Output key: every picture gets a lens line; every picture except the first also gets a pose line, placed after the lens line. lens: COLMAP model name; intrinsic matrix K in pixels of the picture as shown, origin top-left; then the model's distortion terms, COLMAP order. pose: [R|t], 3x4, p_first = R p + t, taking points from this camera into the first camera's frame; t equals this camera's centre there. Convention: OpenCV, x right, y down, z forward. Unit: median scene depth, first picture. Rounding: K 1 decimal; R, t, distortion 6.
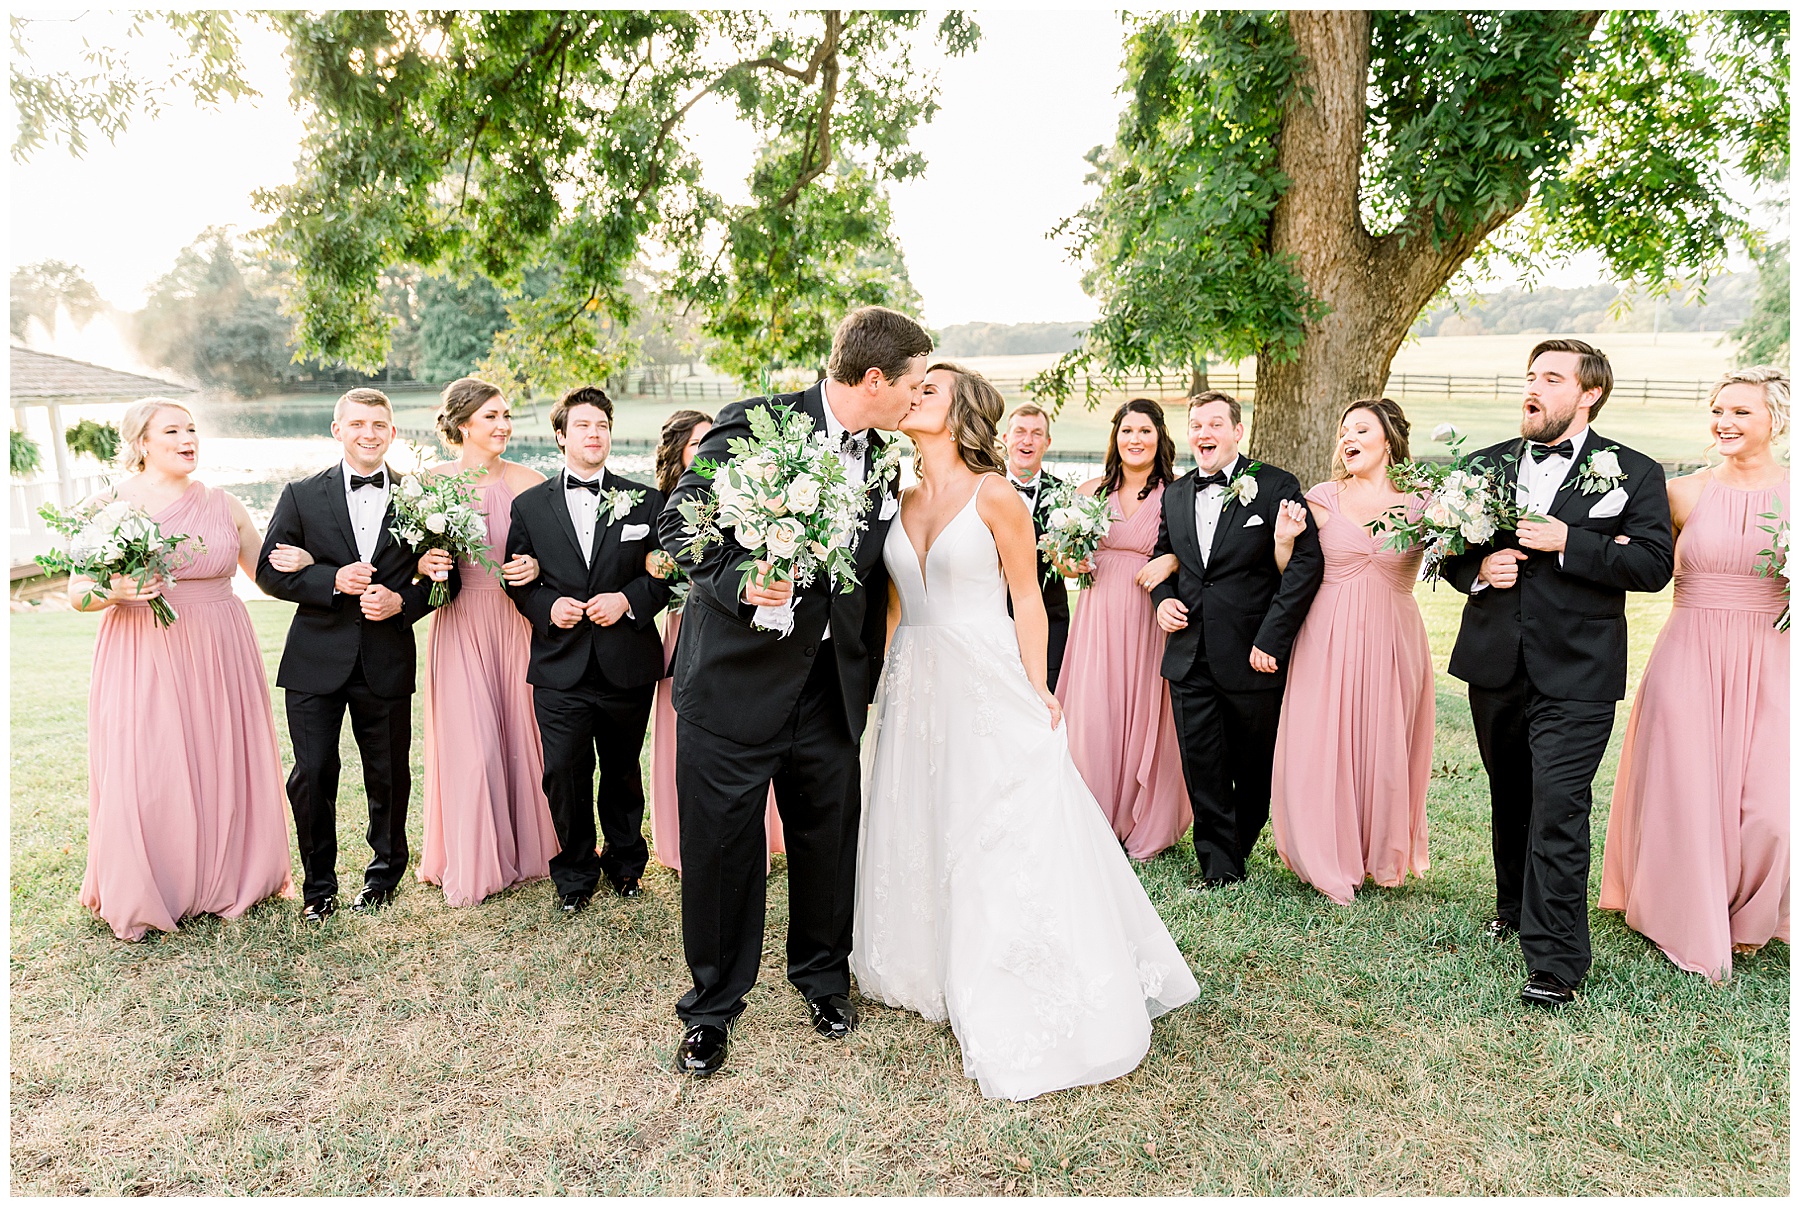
lens RADIAL K [[1294.9, 0, 903.1], [0, 1294.9, 619.5], [0, 0, 1]] dist [0.014472, -0.001664]
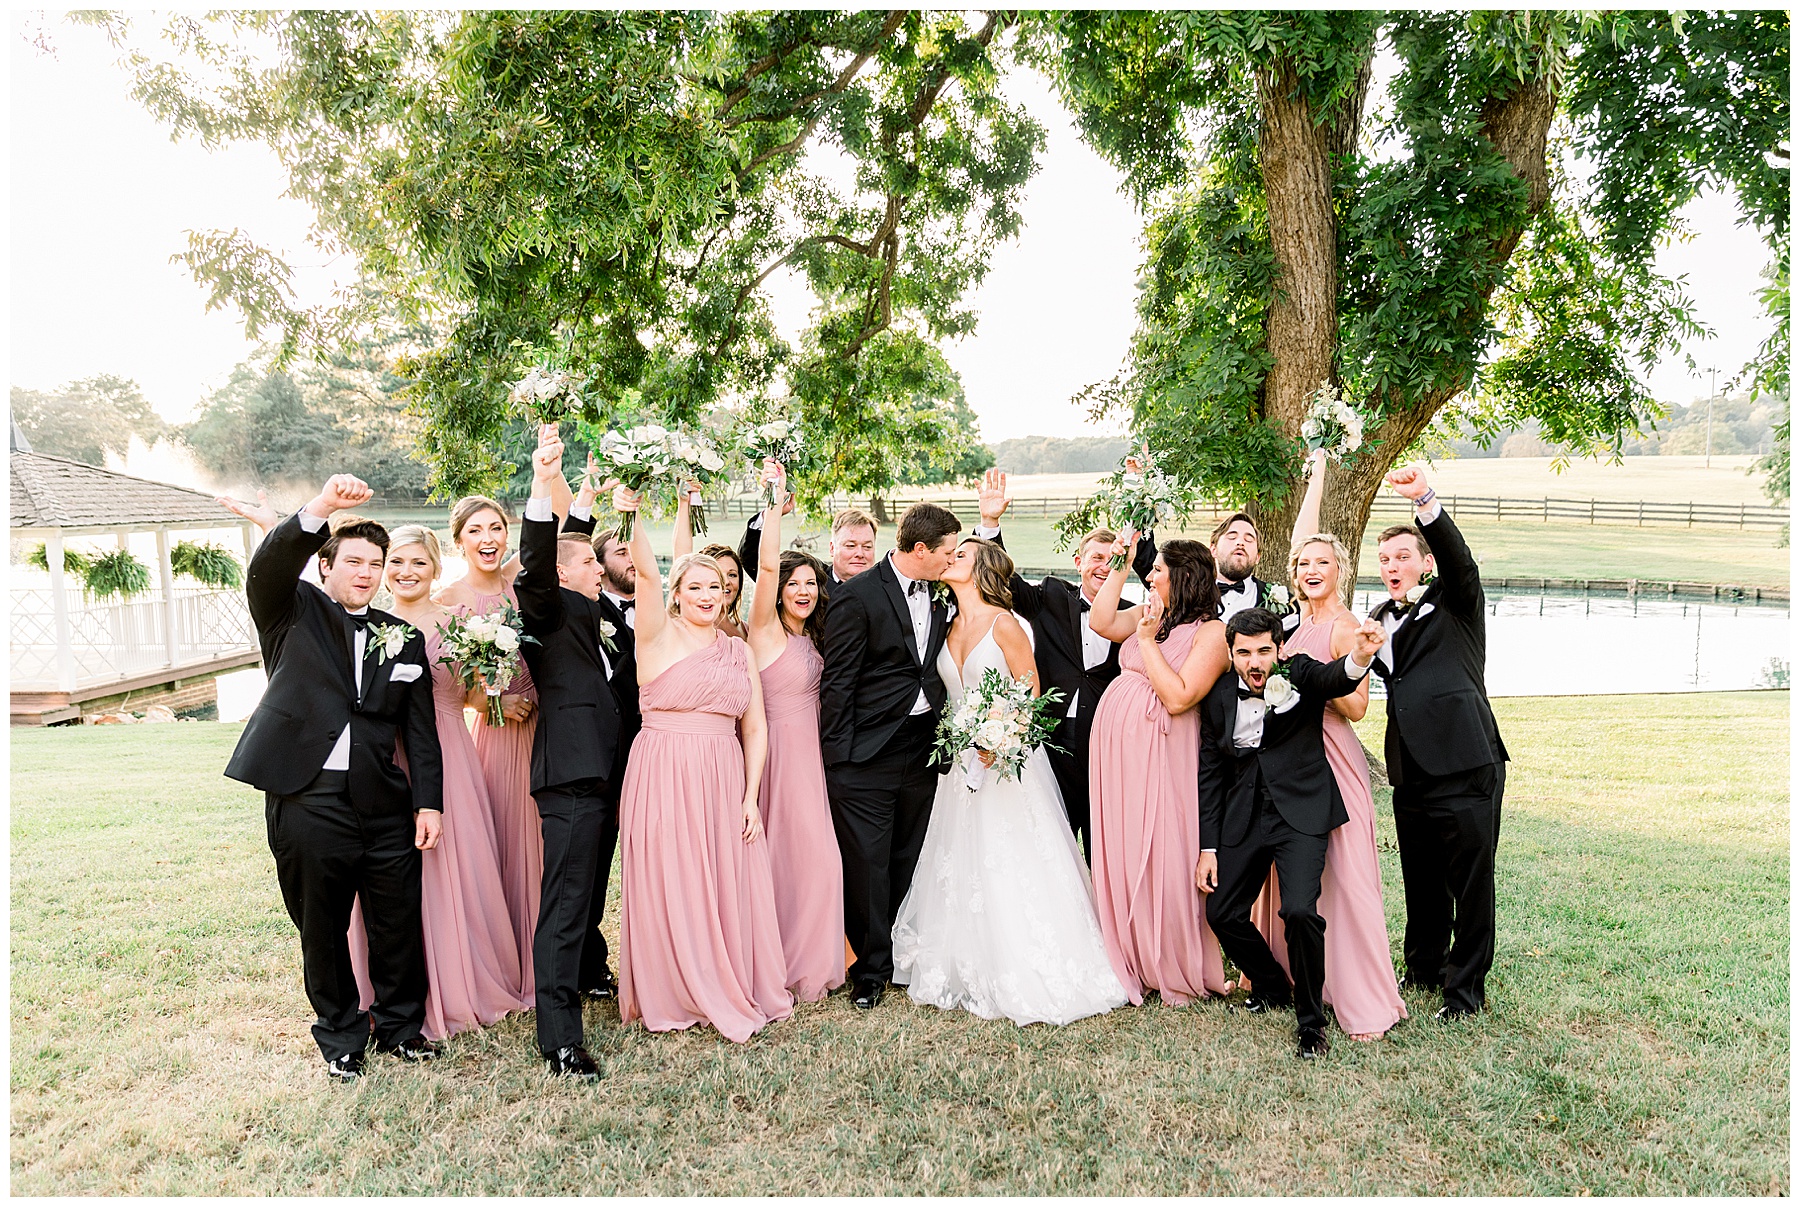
lens RADIAL K [[1343.6, 0, 956.6], [0, 1343.6, 642.8], [0, 0, 1]] dist [-0.009354, 0.003643]
pose [[0.999992, 0.003443, -0.002017, 0.004831], [-0.003581, 0.997338, -0.072832, 0.008784], [0.001761, 0.072839, 0.997342, -0.141078]]
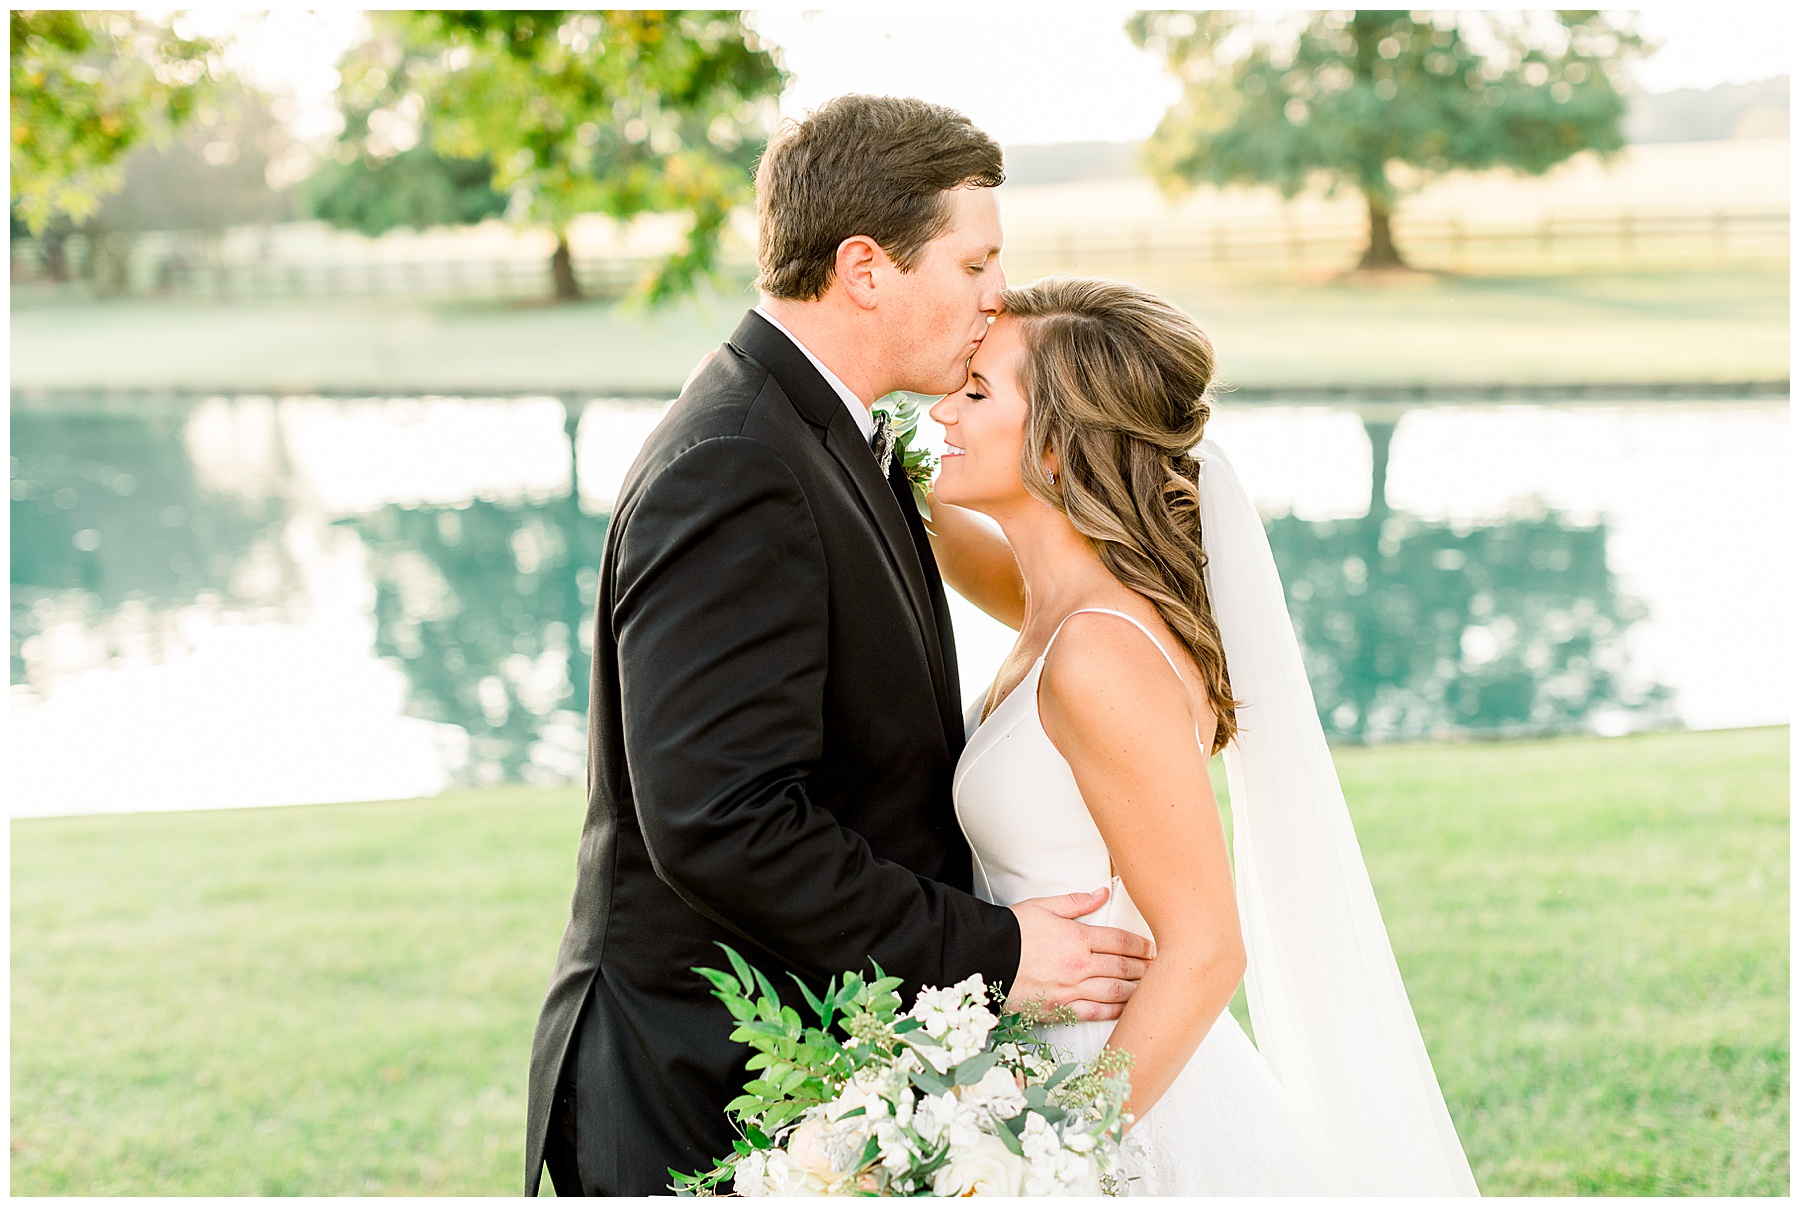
lens RADIAL K [[2559.7, 0, 900.0], [0, 2559.7, 603.5], [0, 0, 1]] dist [0.005901, -0.037263]
pose [[0.996094, -0.030748, 0.082771, -0.109991], [0.034821, 0.998230, -0.048216, -0.045932], [-0.081142, 0.050910, 0.995402, 0.424951]]
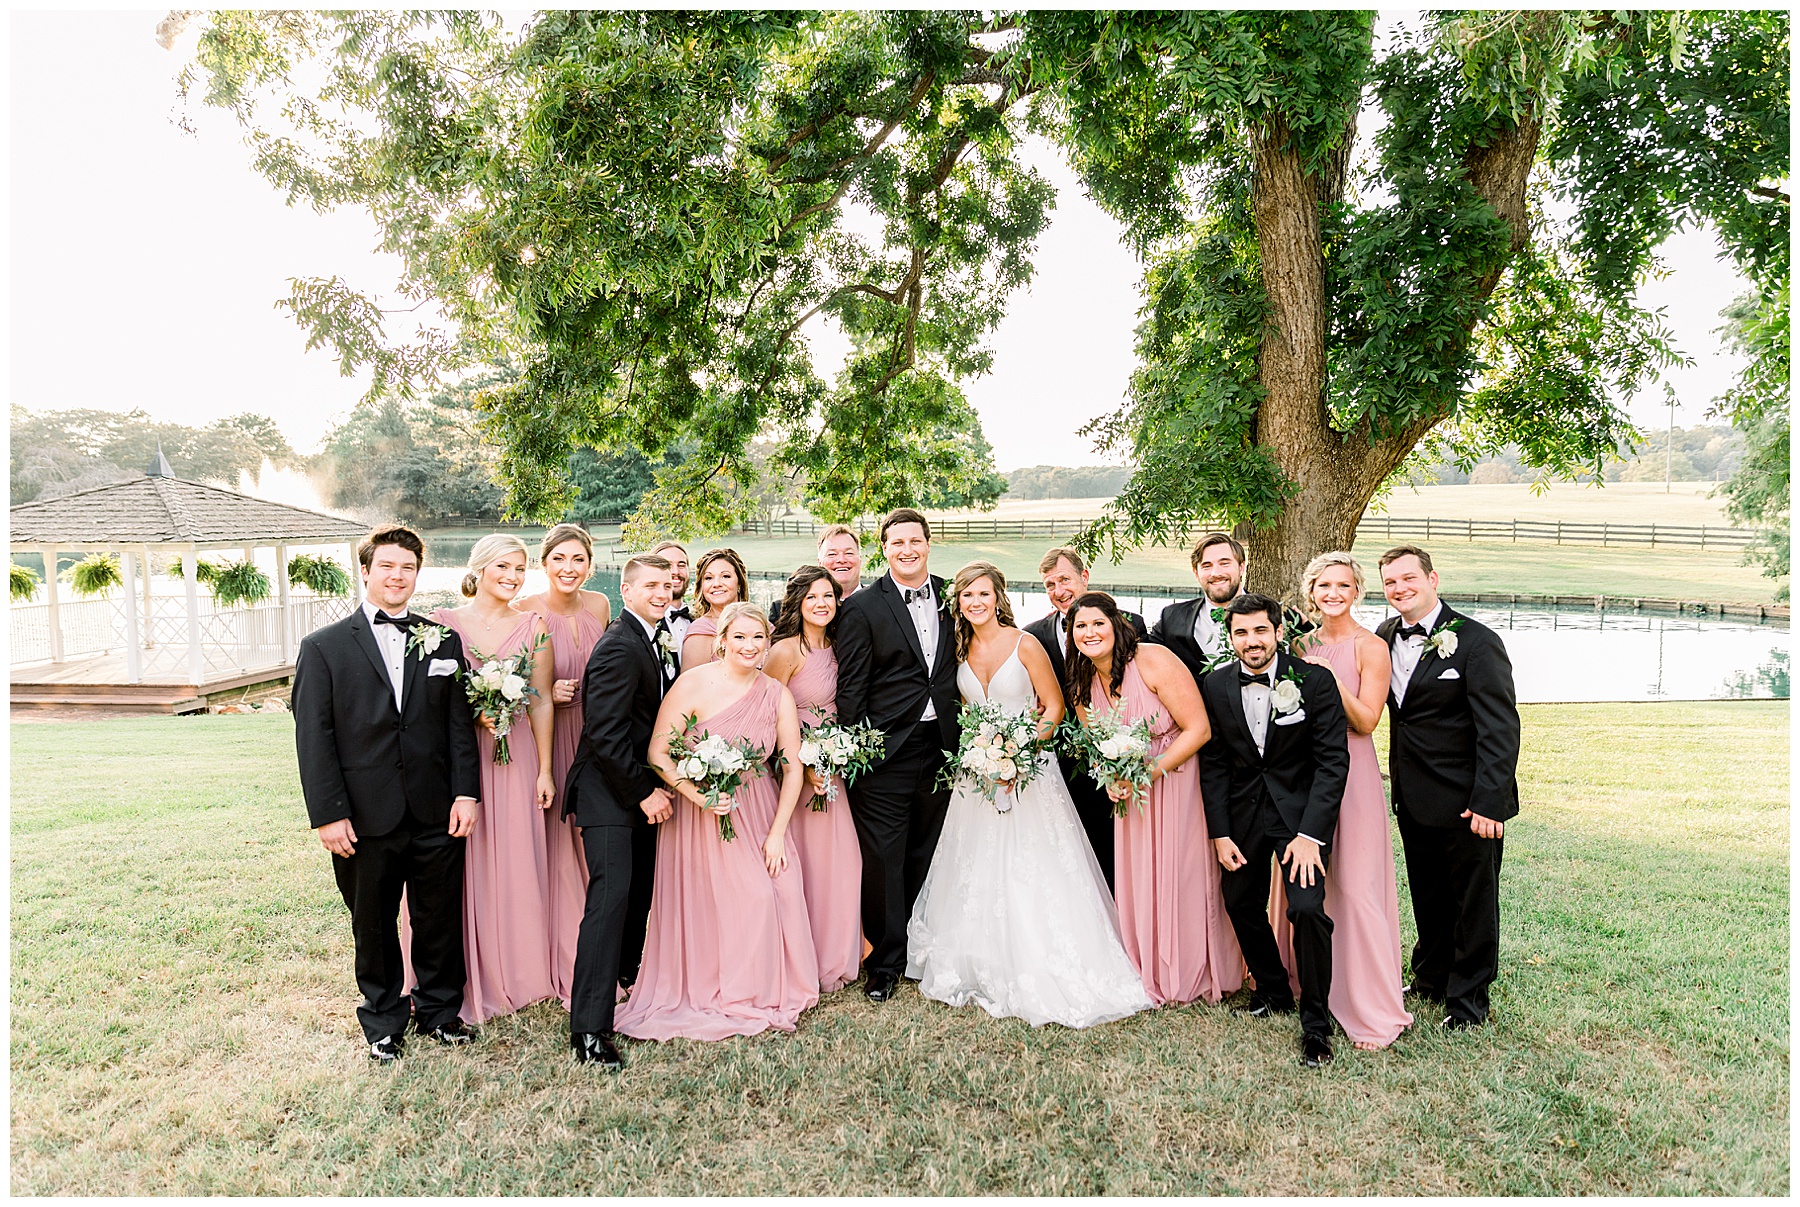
lens RADIAL K [[1188.0, 0, 900.0], [0, 1188.0, 603.5], [0, 0, 1]] dist [0.008476, -0.001773]
pose [[0.997915, 0.009730, -0.063807, 0.006196], [-0.016689, 0.993853, -0.109446, 0.005970], [0.062350, 0.110283, 0.991943, -0.116710]]
